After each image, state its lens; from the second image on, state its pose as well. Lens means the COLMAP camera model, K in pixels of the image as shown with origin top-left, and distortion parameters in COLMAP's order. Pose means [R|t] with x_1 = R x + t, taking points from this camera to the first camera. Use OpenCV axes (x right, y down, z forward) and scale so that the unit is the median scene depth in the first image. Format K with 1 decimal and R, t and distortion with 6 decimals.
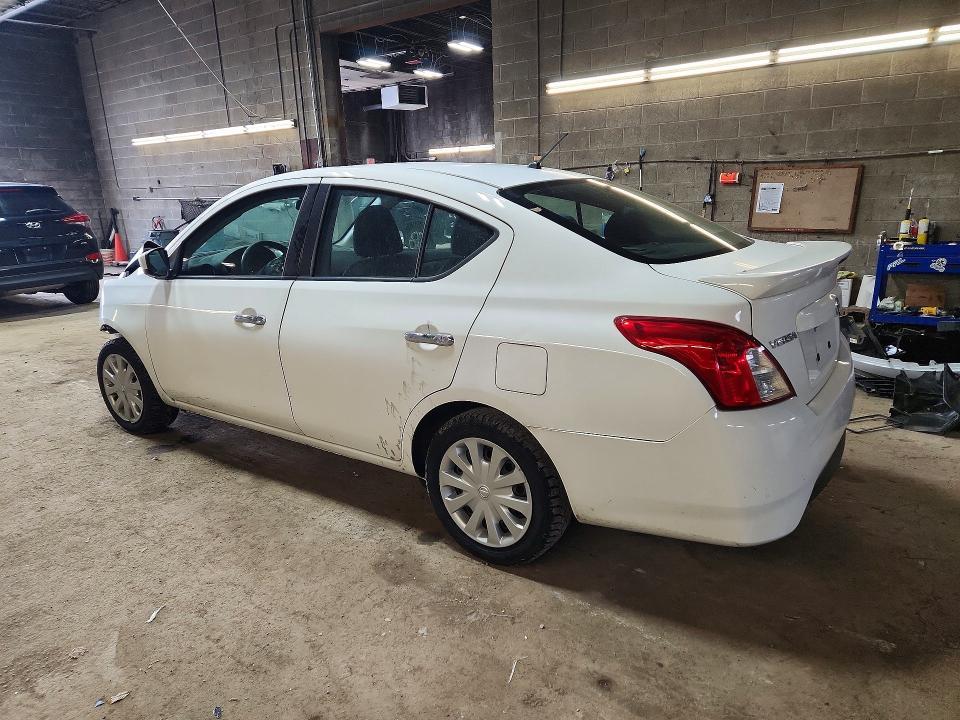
lens RADIAL K [[649.3, 0, 482.4], [0, 649.3, 361.4], [0, 0, 1]] dist [0.072727, -0.061579]
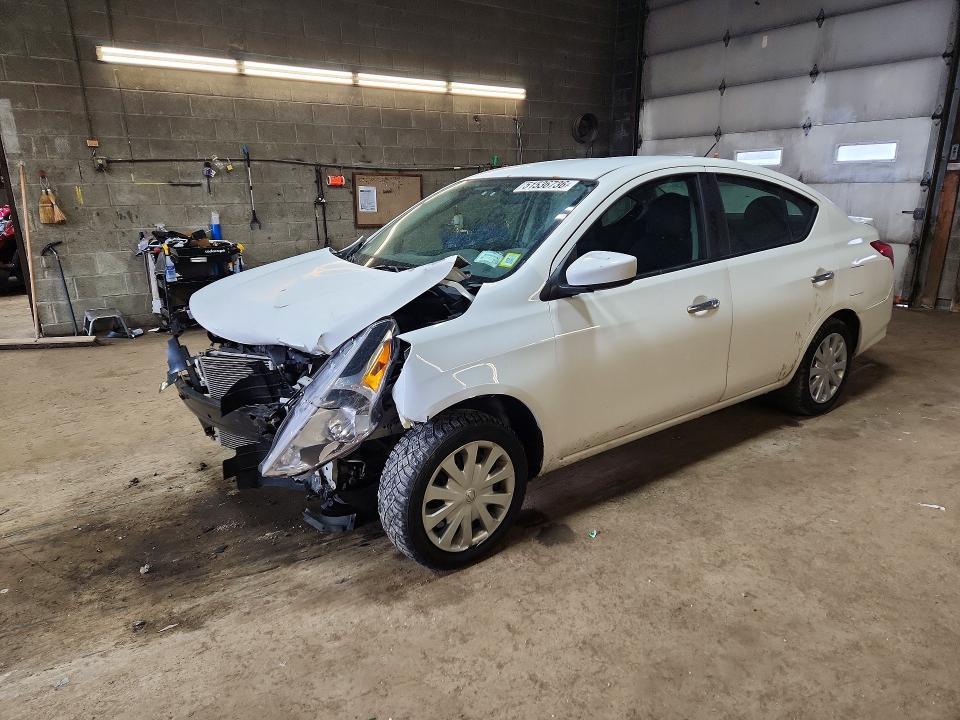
lens RADIAL K [[649.3, 0, 482.4], [0, 649.3, 361.4], [0, 0, 1]] dist [0.072727, -0.061579]
pose [[0.294630, -0.226927, 0.928276, -0.647331], [0.242440, 0.957364, 0.157089, -0.101880], [-0.924346, 0.178768, 0.337084, 0.459503]]
